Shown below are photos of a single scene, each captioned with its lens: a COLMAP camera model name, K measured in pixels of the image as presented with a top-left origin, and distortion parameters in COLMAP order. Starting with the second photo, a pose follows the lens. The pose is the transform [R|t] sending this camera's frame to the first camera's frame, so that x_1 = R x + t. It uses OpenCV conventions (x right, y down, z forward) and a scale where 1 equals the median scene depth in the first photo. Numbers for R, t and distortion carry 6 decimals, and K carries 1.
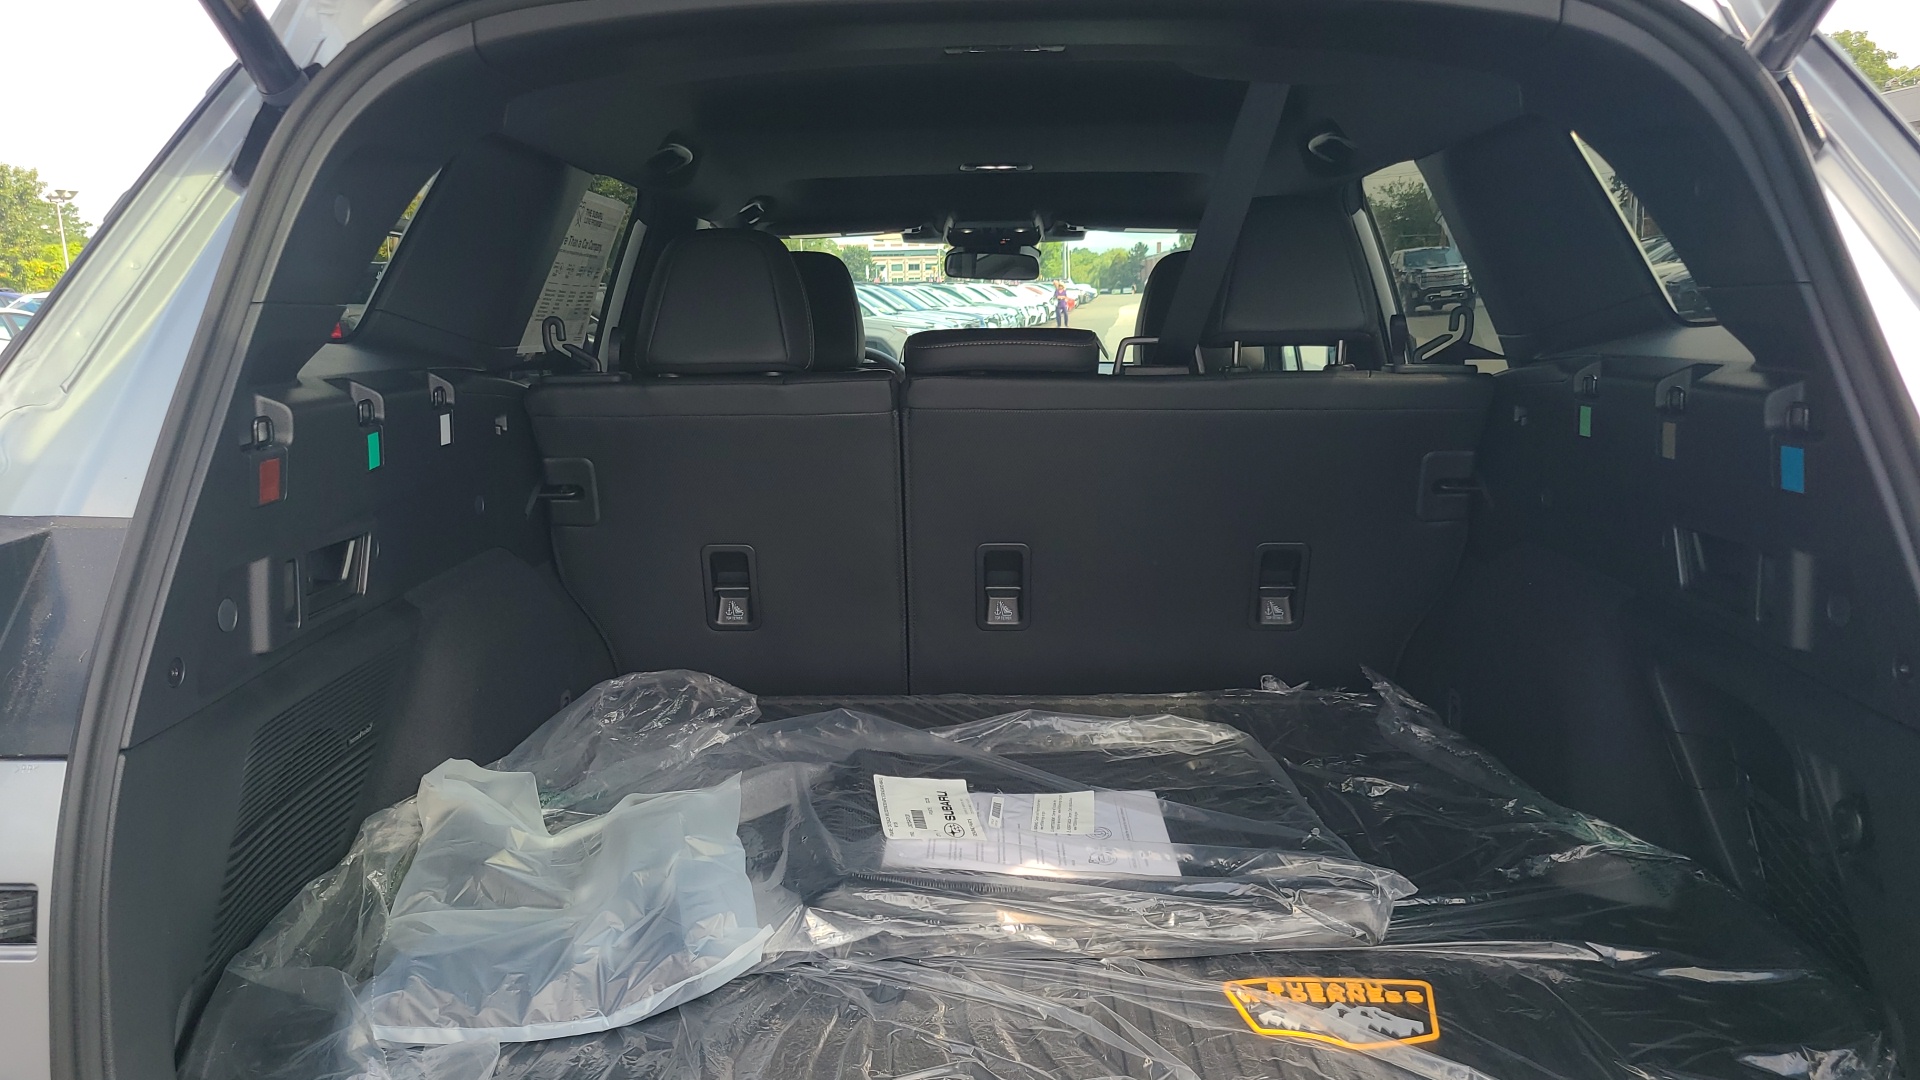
lens RADIAL K [[1376.3, 0, 960.0], [0, 1376.3, 540.0], [0, 0, 1]] dist [-0.005347, 0.001943]
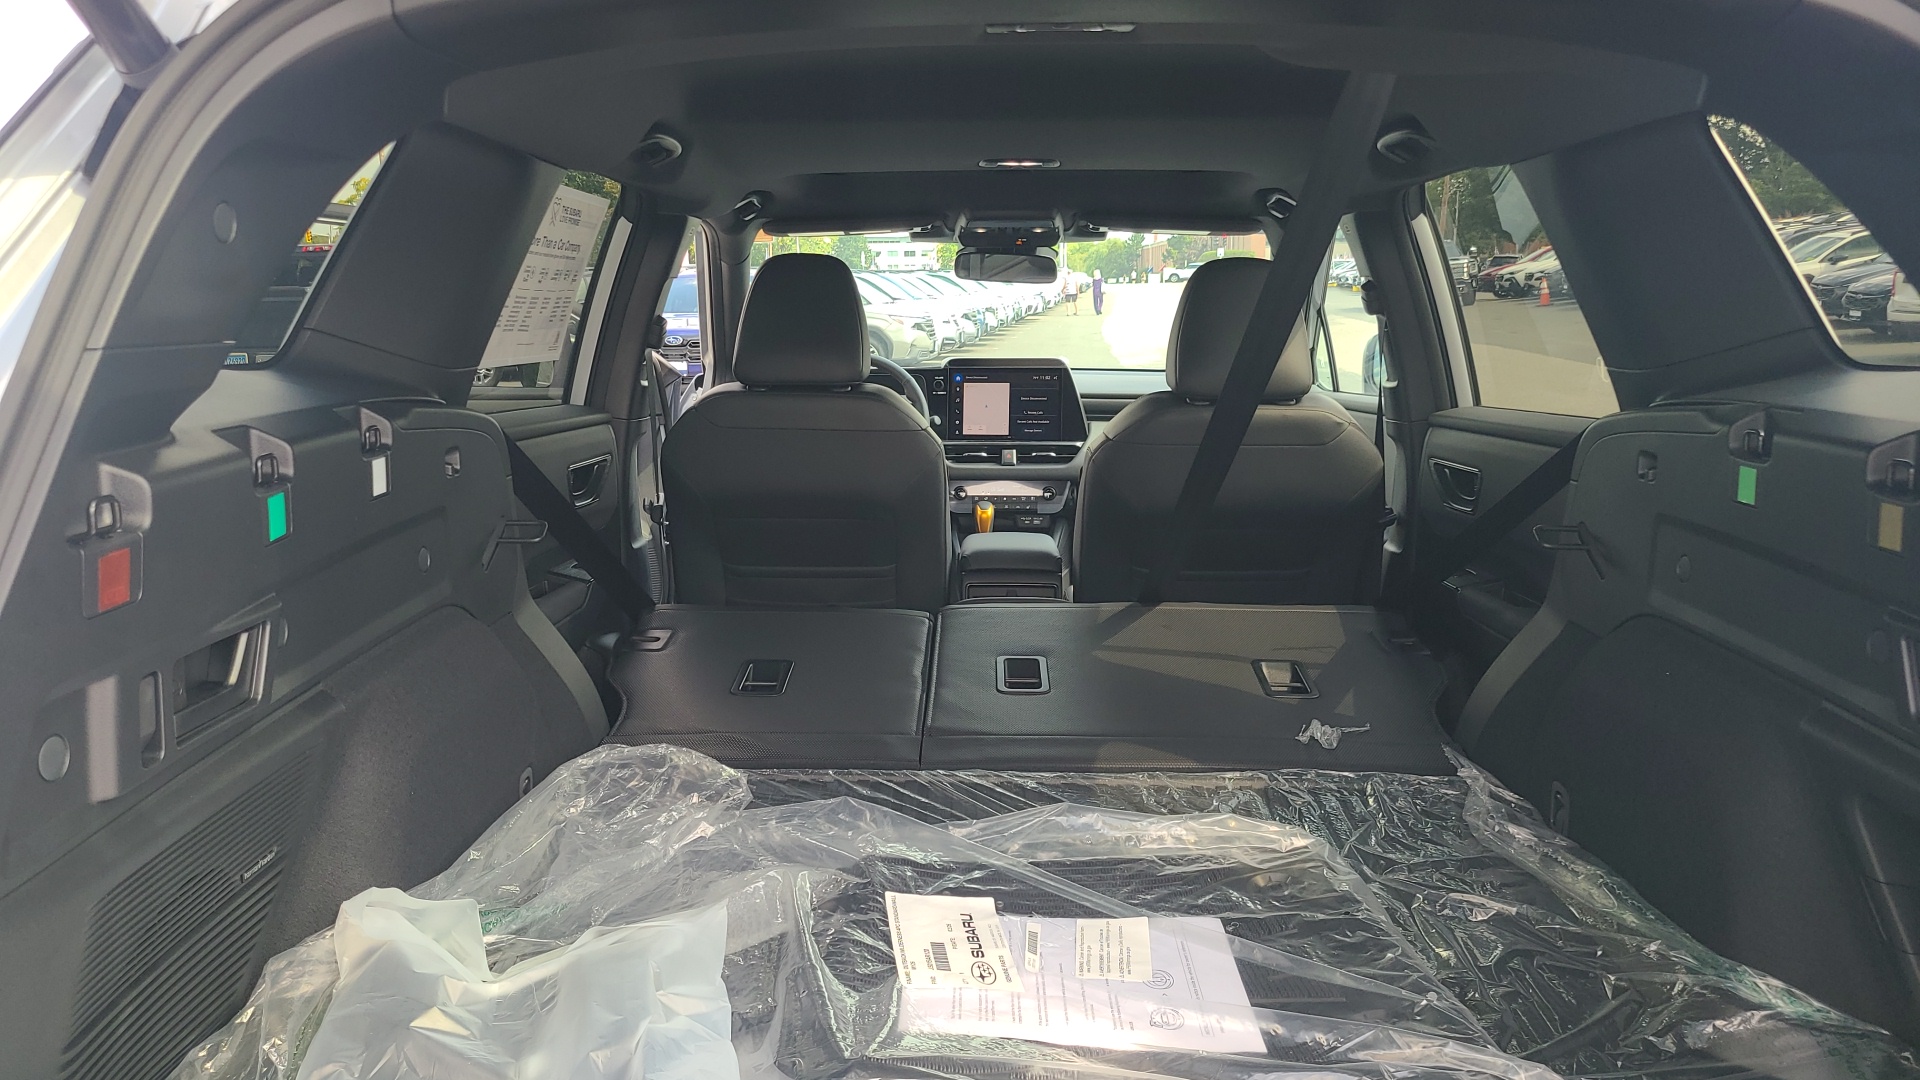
lens RADIAL K [[1378.9, 0, 951.7], [0, 1378.9, 540.6], [0, 0, 1]] dist [-0.000835, -0.002701]
pose [[0.999939, 0.010997, -0.001095, -0.024287], [-0.010987, 0.999903, 0.008614, -0.054097], [0.001190, -0.008602, 0.999962, 0.163744]]
